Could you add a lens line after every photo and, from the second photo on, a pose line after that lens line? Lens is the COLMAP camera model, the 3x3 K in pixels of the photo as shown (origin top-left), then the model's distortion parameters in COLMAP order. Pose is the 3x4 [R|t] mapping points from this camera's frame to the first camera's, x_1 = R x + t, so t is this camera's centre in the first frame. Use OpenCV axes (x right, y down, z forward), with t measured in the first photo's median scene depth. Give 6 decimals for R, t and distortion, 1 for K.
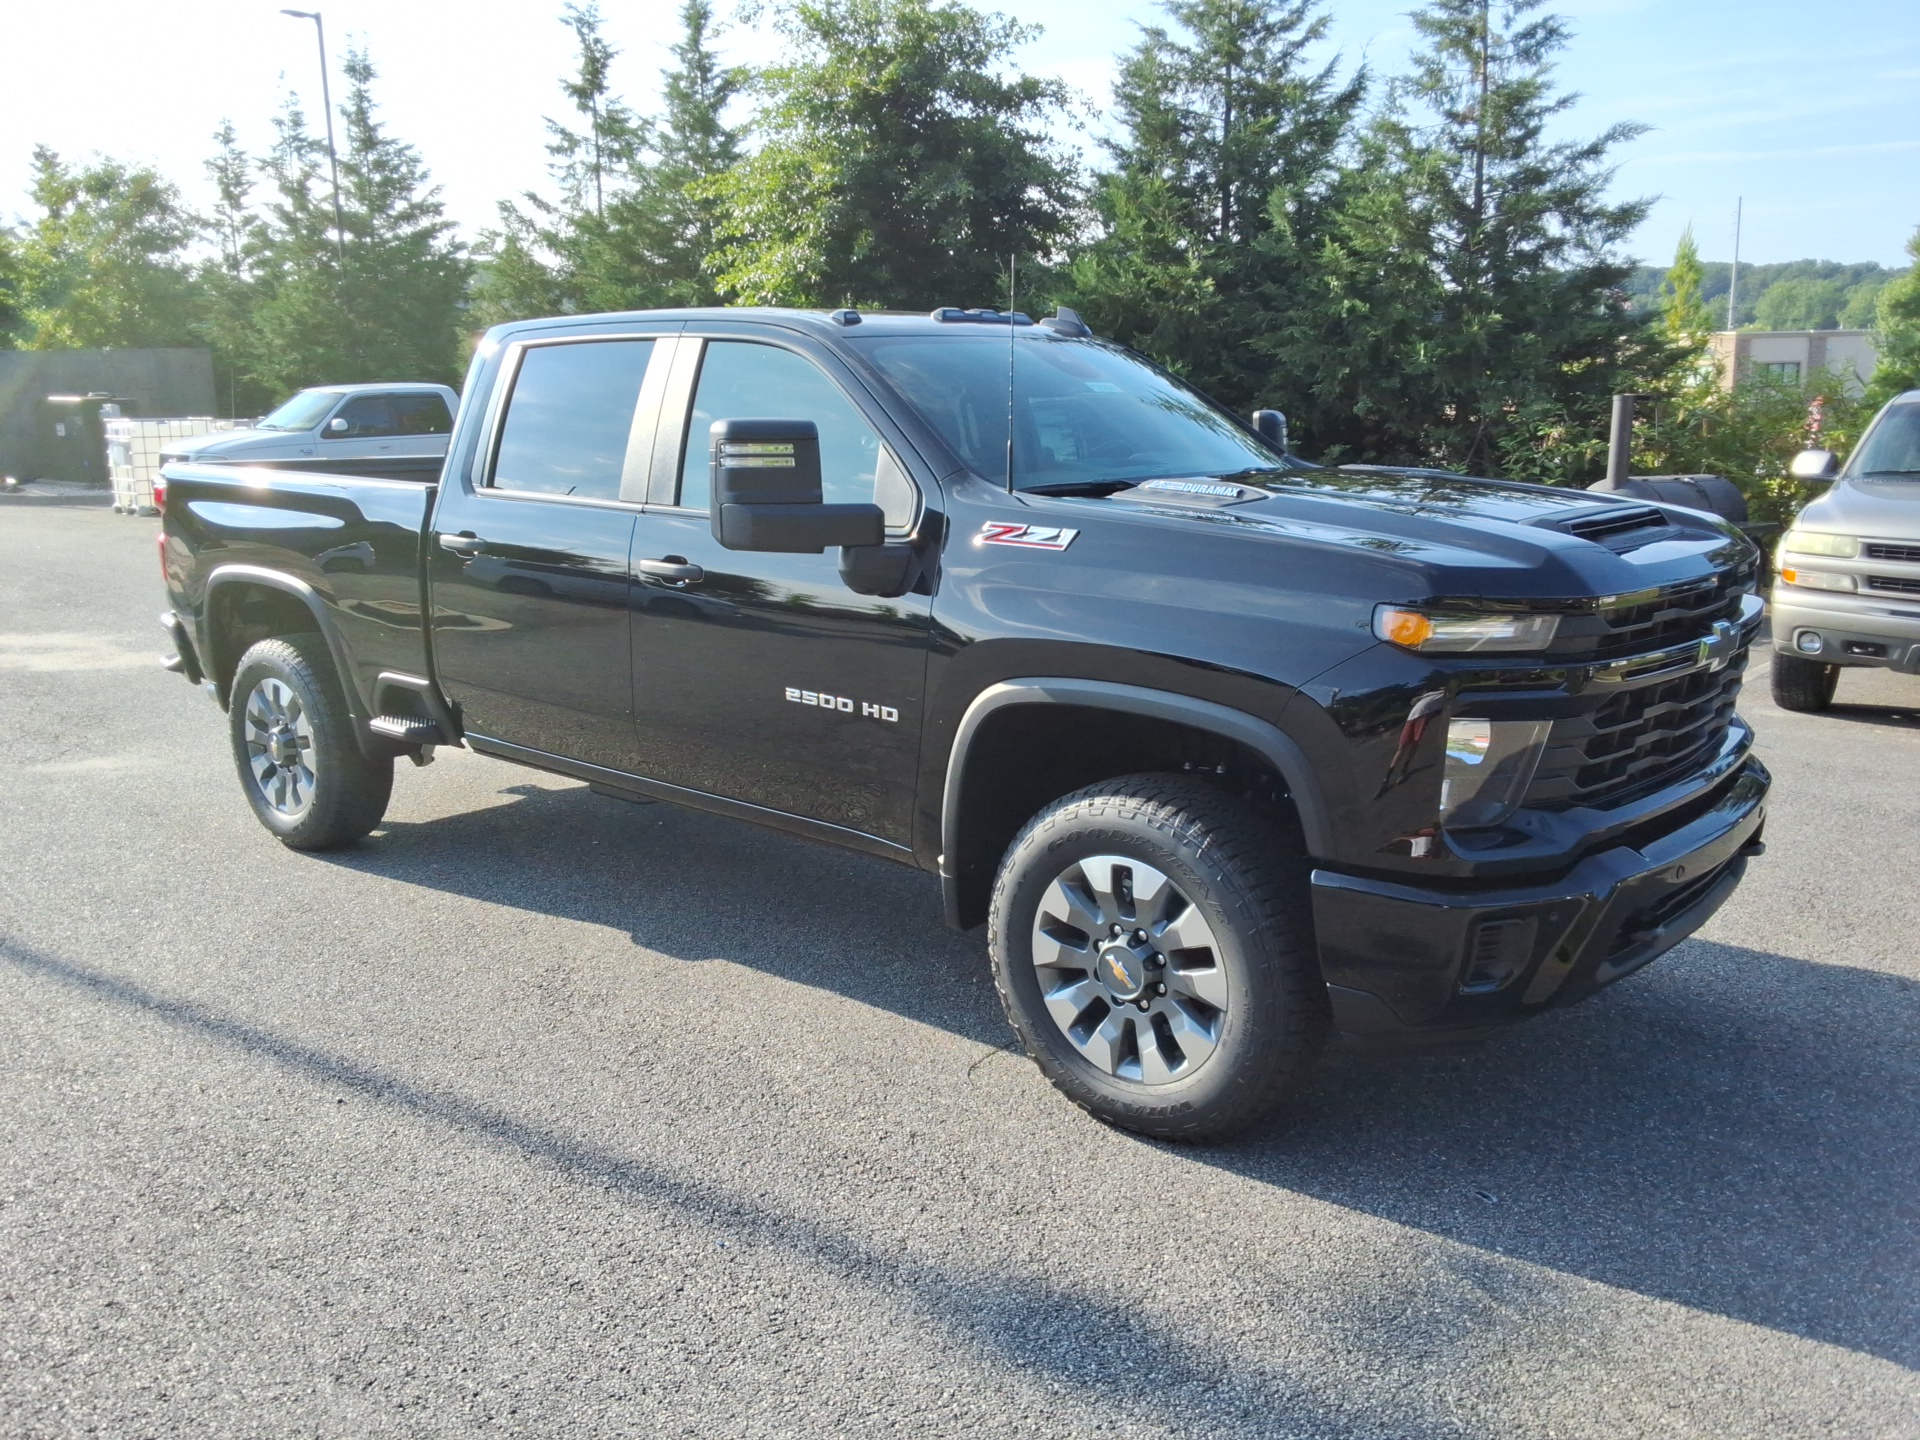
lens RADIAL K [[1562.0, 0, 972.7], [0, 1562.0, 699.1], [0, 0, 1]] dist [0.134575, -0.200668]
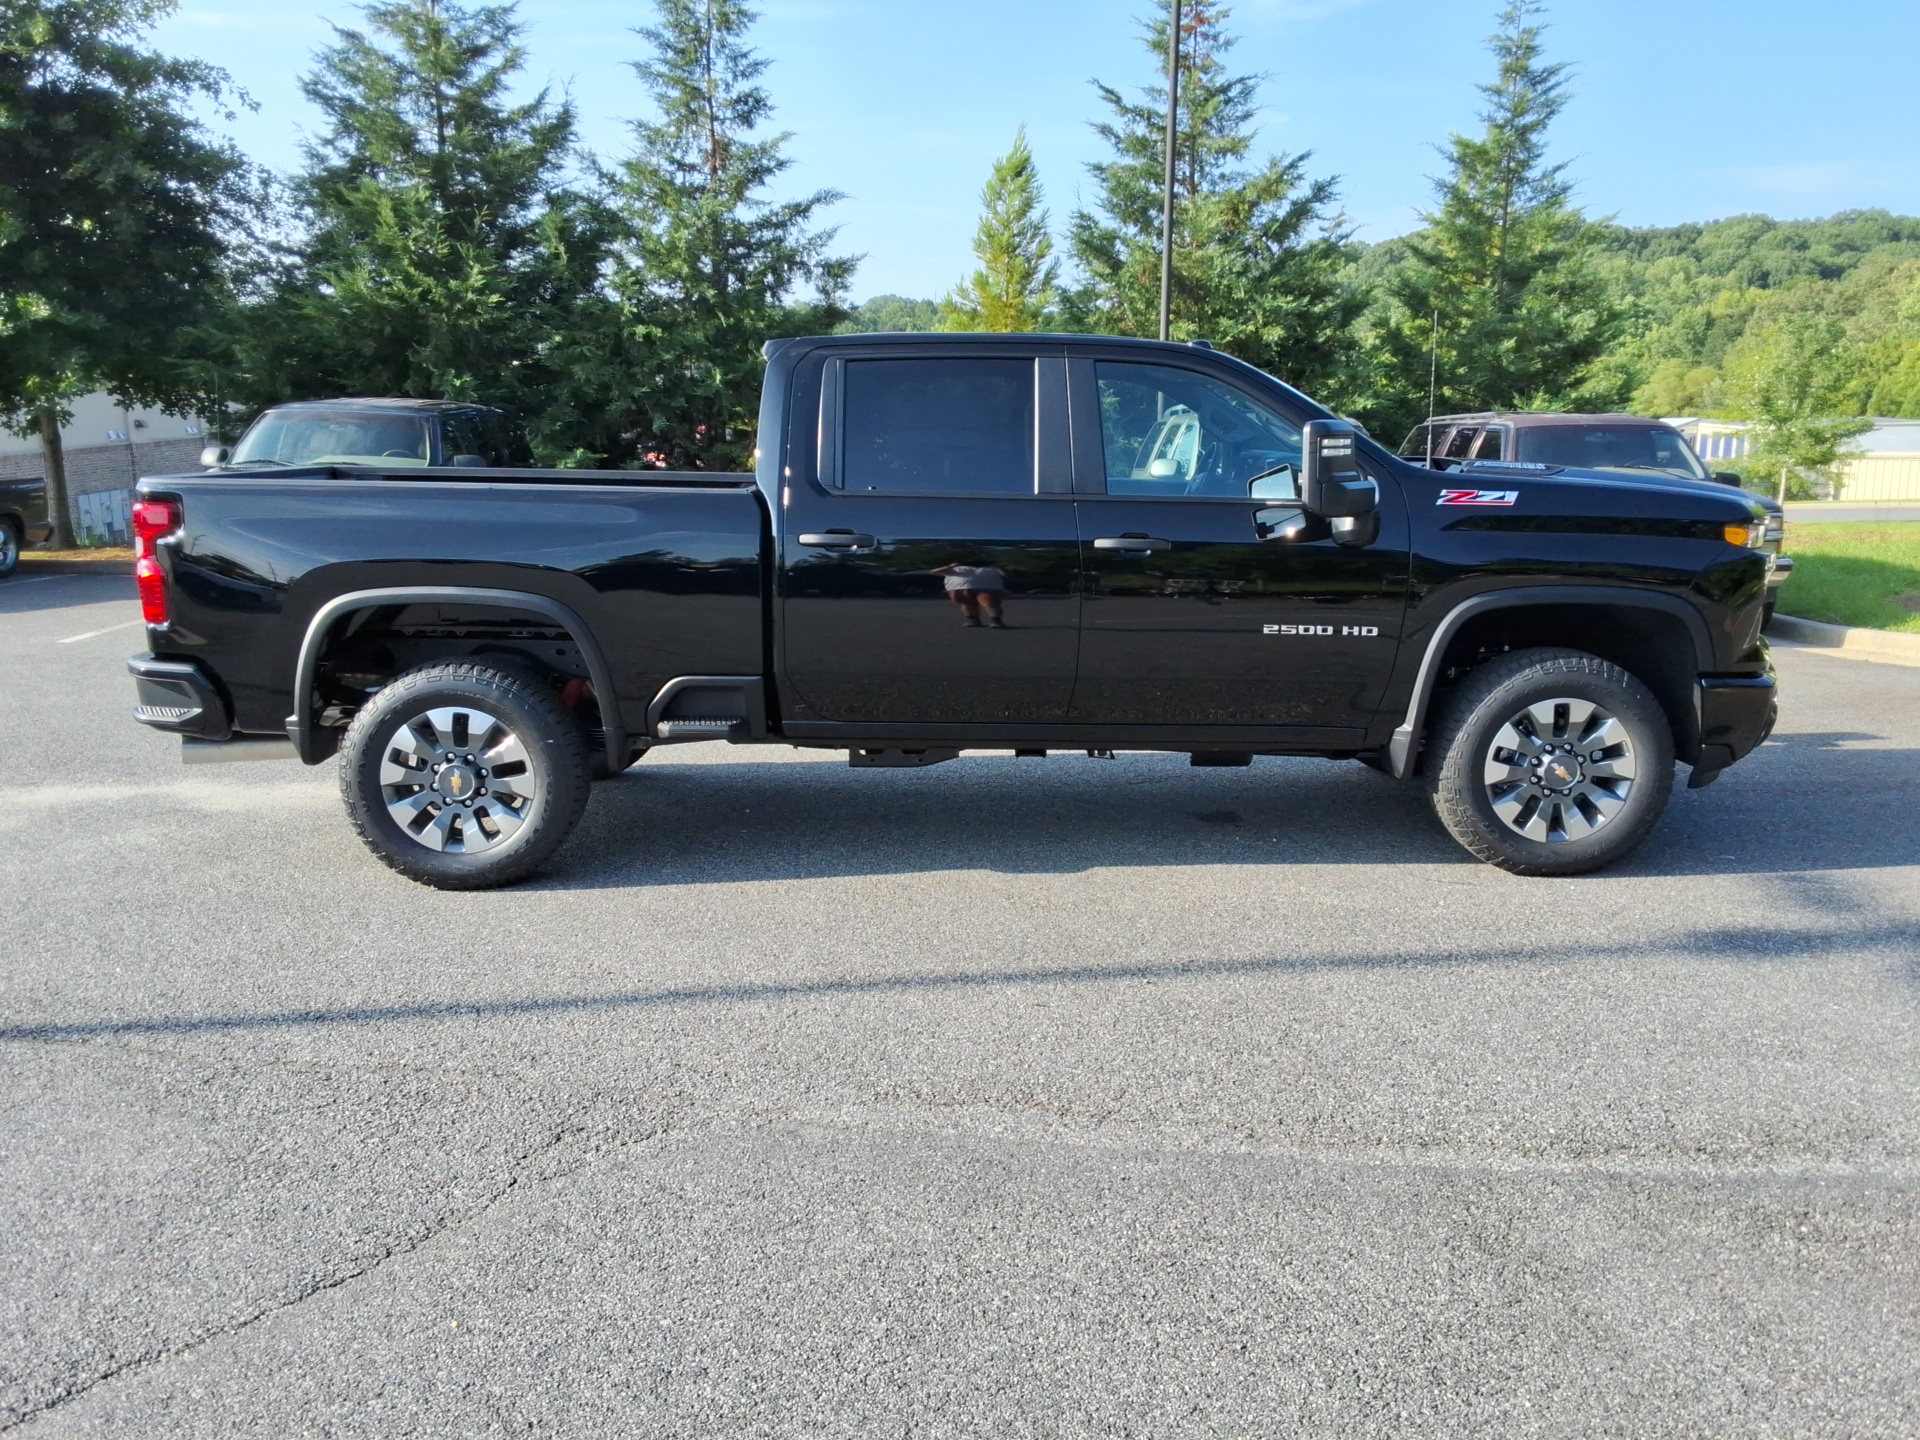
lens RADIAL K [[1559.4, 0, 991.0], [0, 1559.4, 722.9], [0, 0, 1]] dist [0.129619, -0.211716]
pose [[0.749962, -0.119284, 0.650637, -0.317817], [0.118378, 0.991930, 0.045405, -0.003385], [-0.650803, 0.042970, 0.758030, 0.039907]]
